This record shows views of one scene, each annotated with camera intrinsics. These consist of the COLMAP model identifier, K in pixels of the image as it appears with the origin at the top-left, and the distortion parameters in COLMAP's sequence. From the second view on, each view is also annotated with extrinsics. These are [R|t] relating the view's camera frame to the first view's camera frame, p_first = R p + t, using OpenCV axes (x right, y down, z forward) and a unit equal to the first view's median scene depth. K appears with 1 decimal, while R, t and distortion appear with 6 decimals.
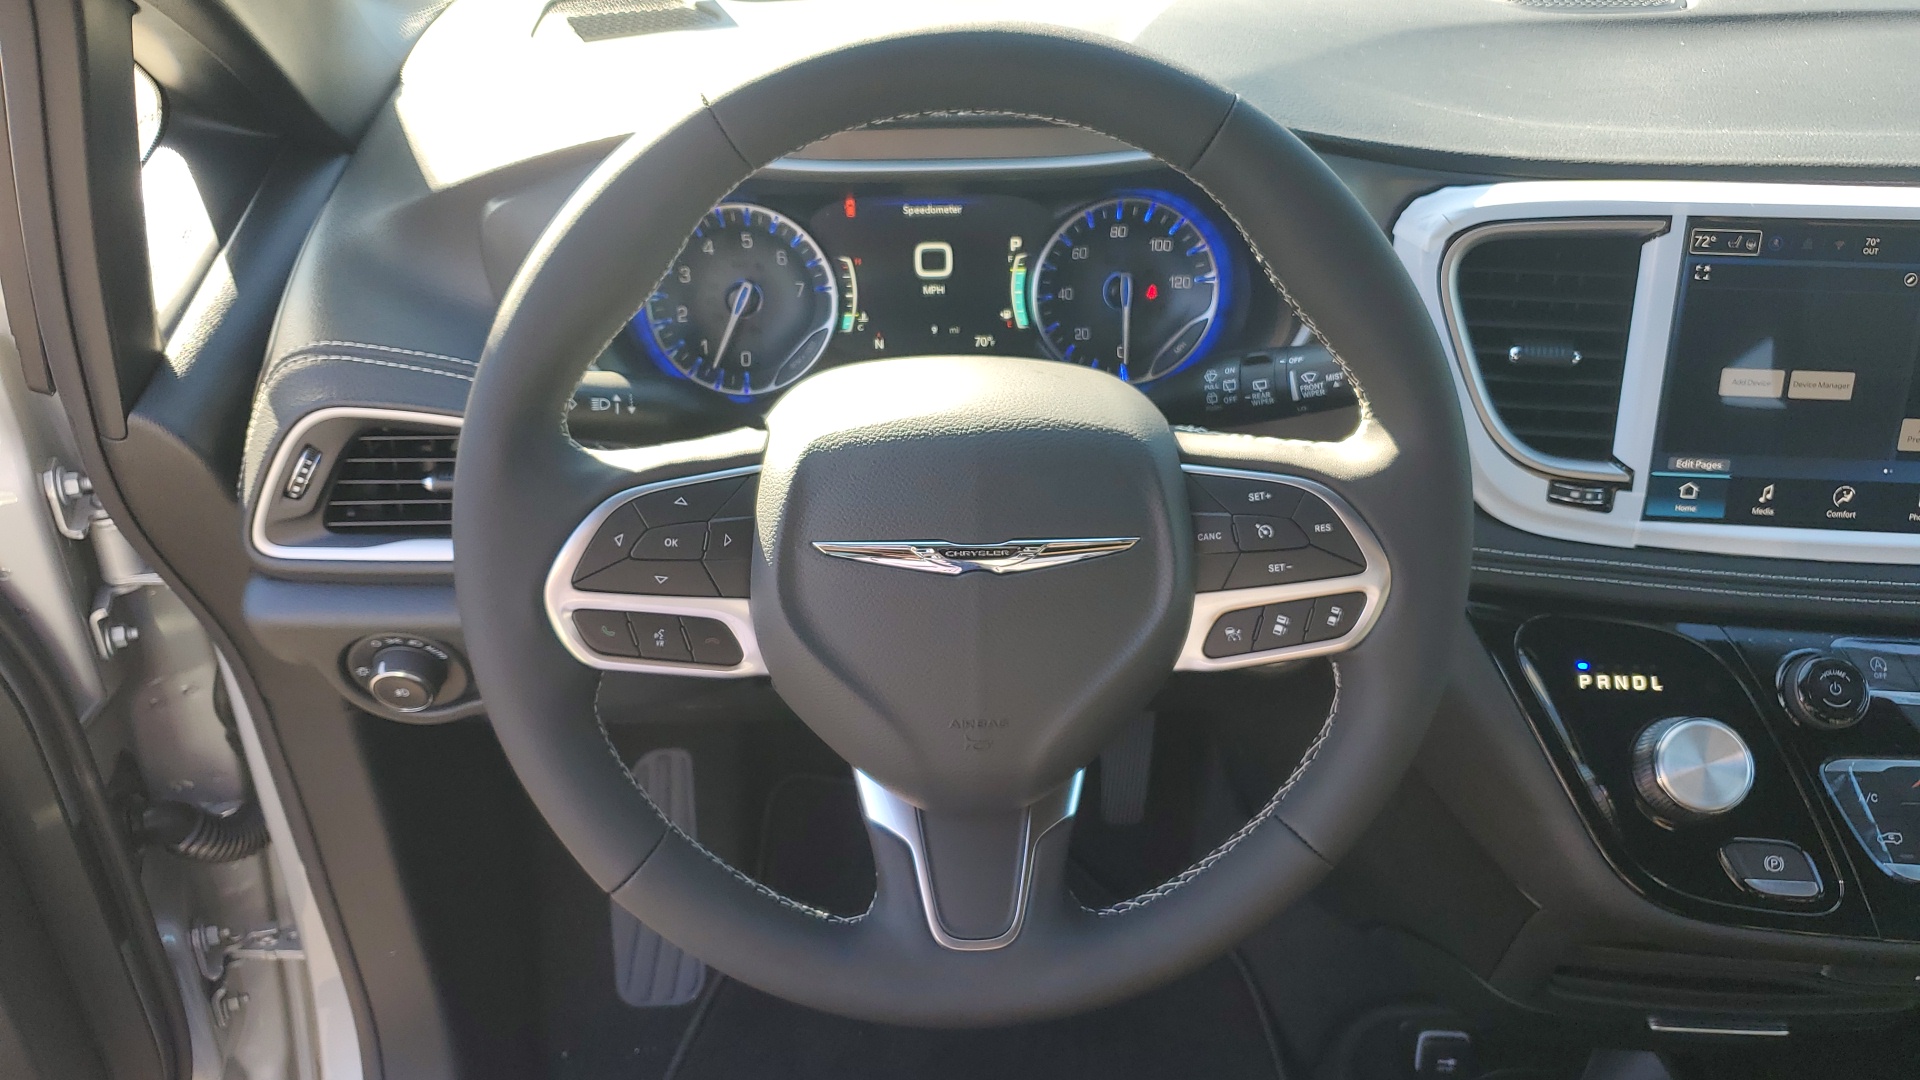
lens RADIAL K [[1542.6, 0, 965.4], [0, 1542.6, 528.2], [0, 0, 1]] dist [0.046826, -0.062735]
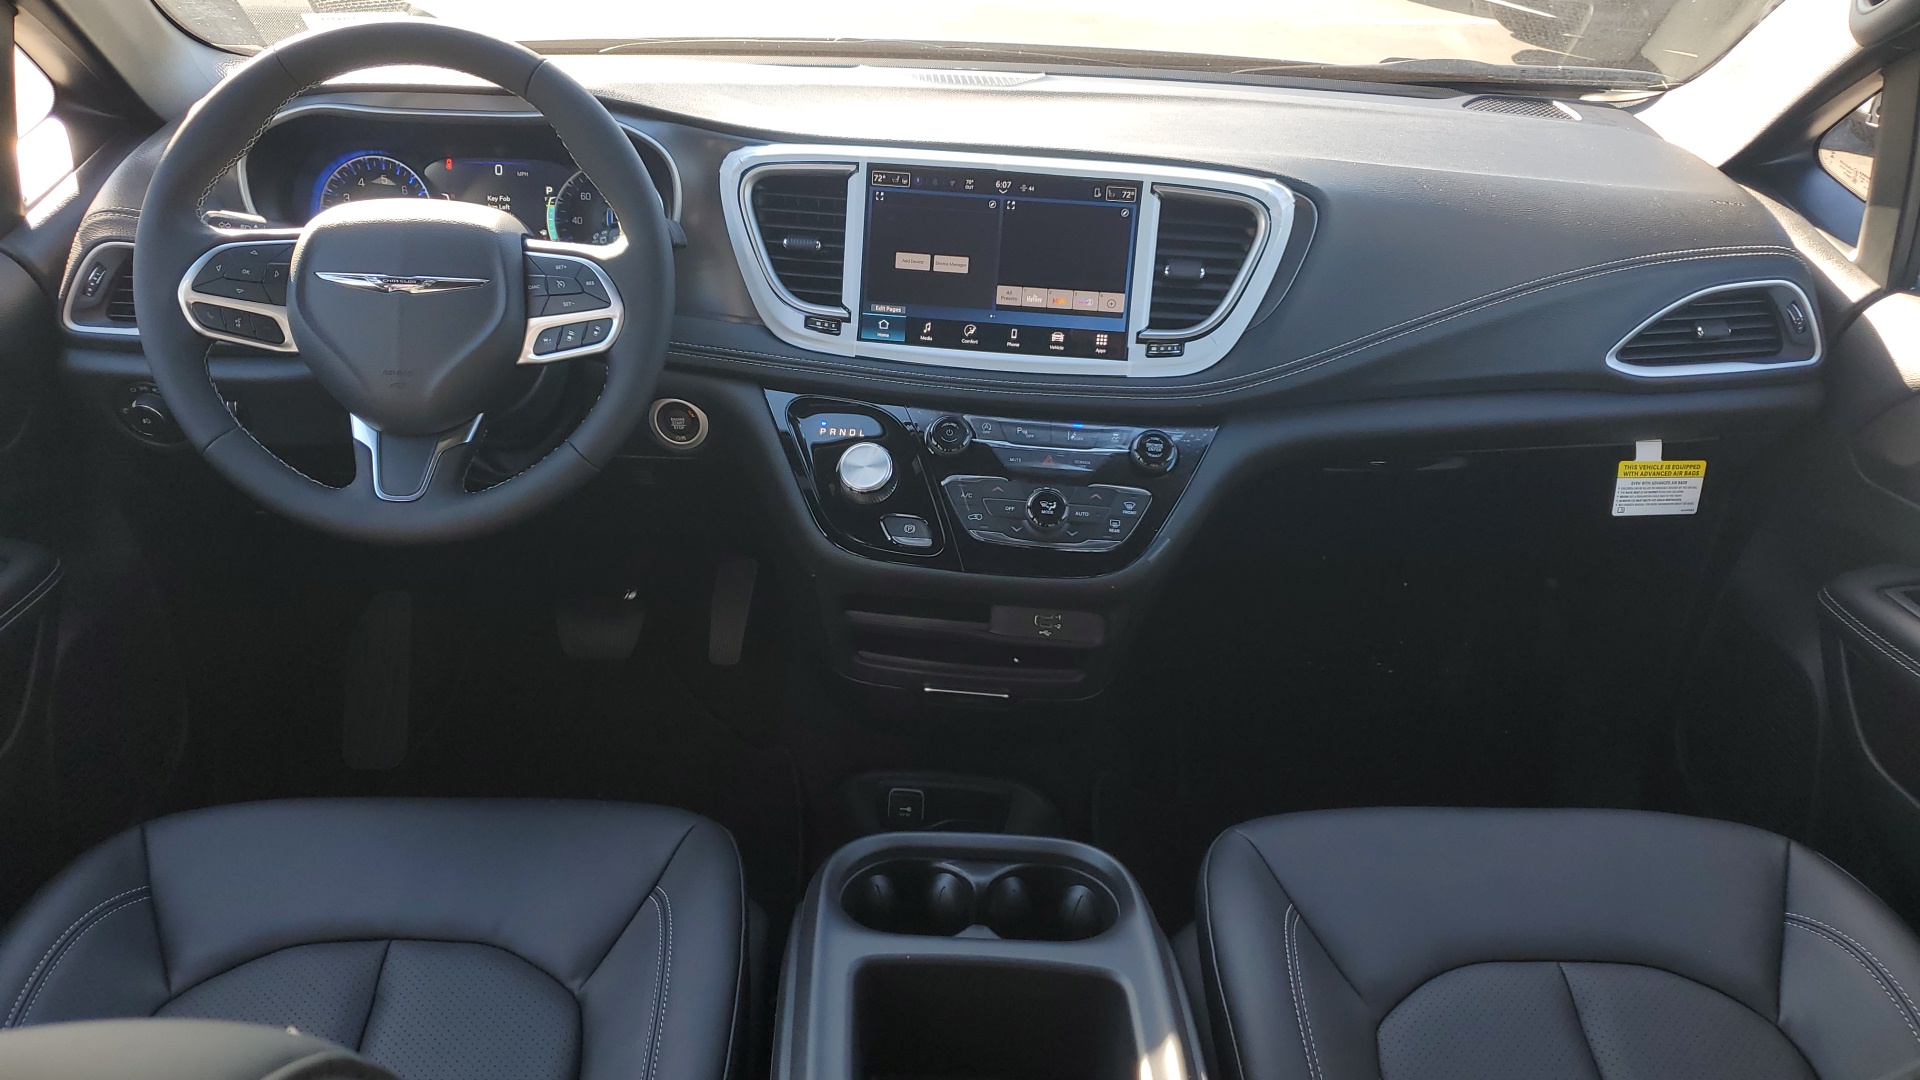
lens RADIAL K [[1542.6, 0, 962.7], [0, 1542.6, 578.1], [0, 0, 1]] dist [0.046826, -0.062735]
pose [[0.998899, 0.043952, -0.016407, 0.613078], [-0.045333, 0.994312, -0.096382, 0.436226], [0.012078, 0.097020, 0.995209, -0.722753]]
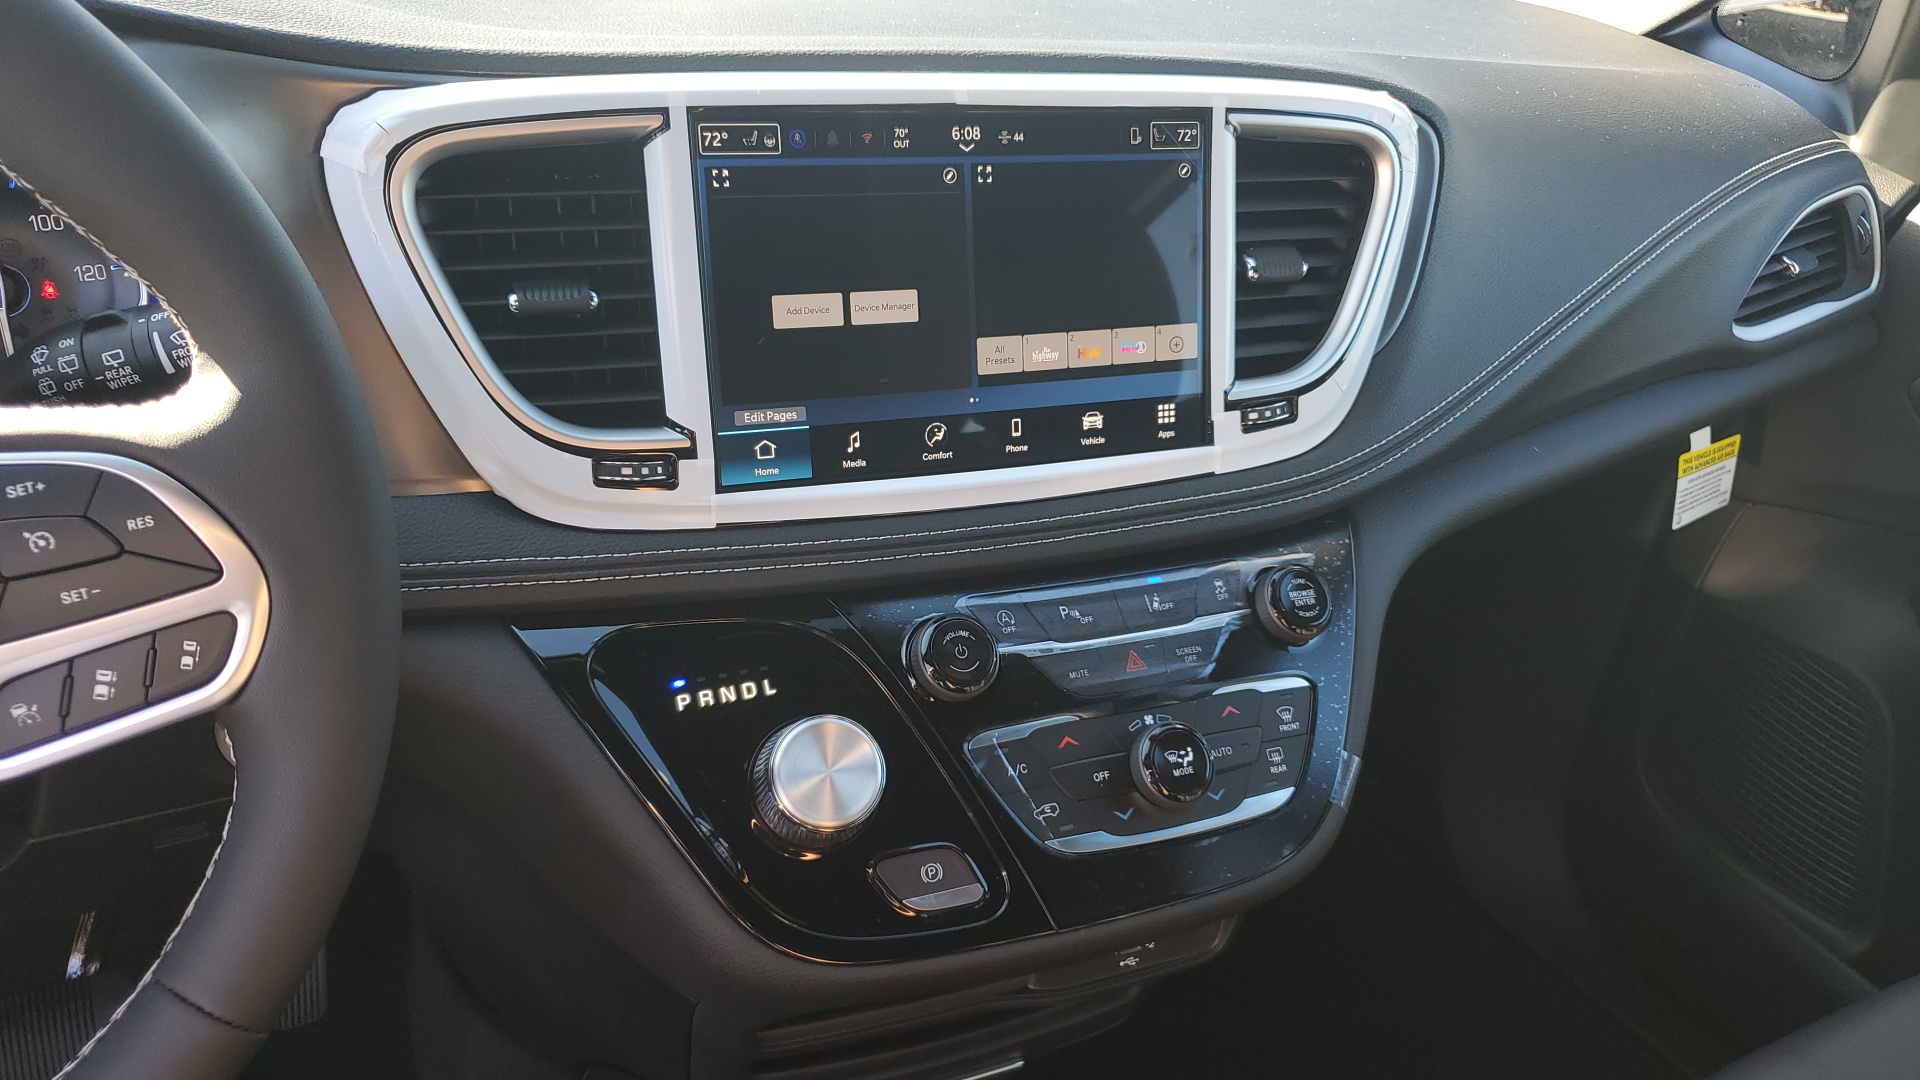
lens RADIAL K [[1542.6, 0, 995.4], [0, 1542.6, 564.3], [0, 0, 1]] dist [0.046826, -0.062735]
pose [[0.895608, -0.150712, 0.418536, 0.229583], [0.178000, 0.983669, -0.026683, 0.081545], [-0.407680, 0.098397, 0.907808, 0.218508]]
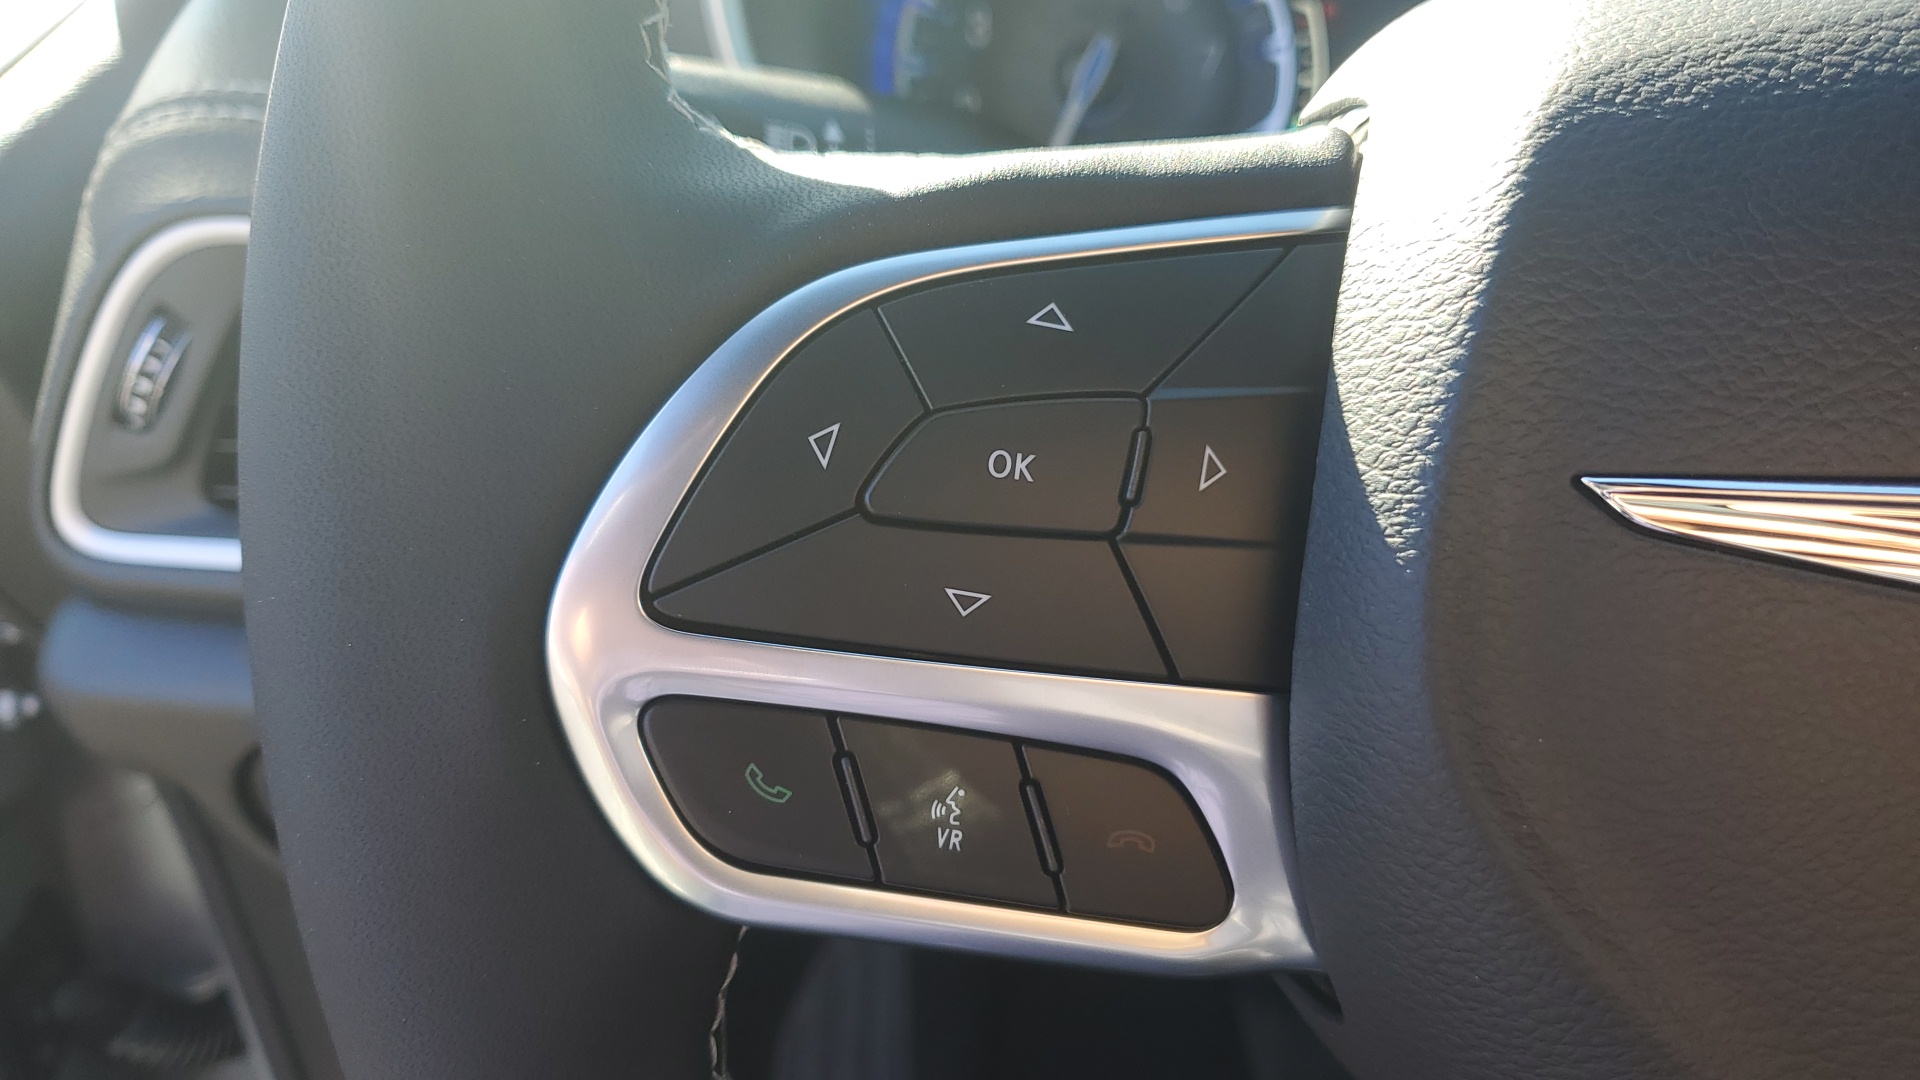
lens RADIAL K [[1542.6, 0, 975.1], [0, 1542.6, 549.2], [0, 0, 1]] dist [0.046826, -0.062735]
pose [[0.992033, 0.034719, -0.121100, -0.132977], [-0.041001, 0.997918, -0.049777, 0.030634], [0.119120, 0.054345, 0.991392, 0.595494]]
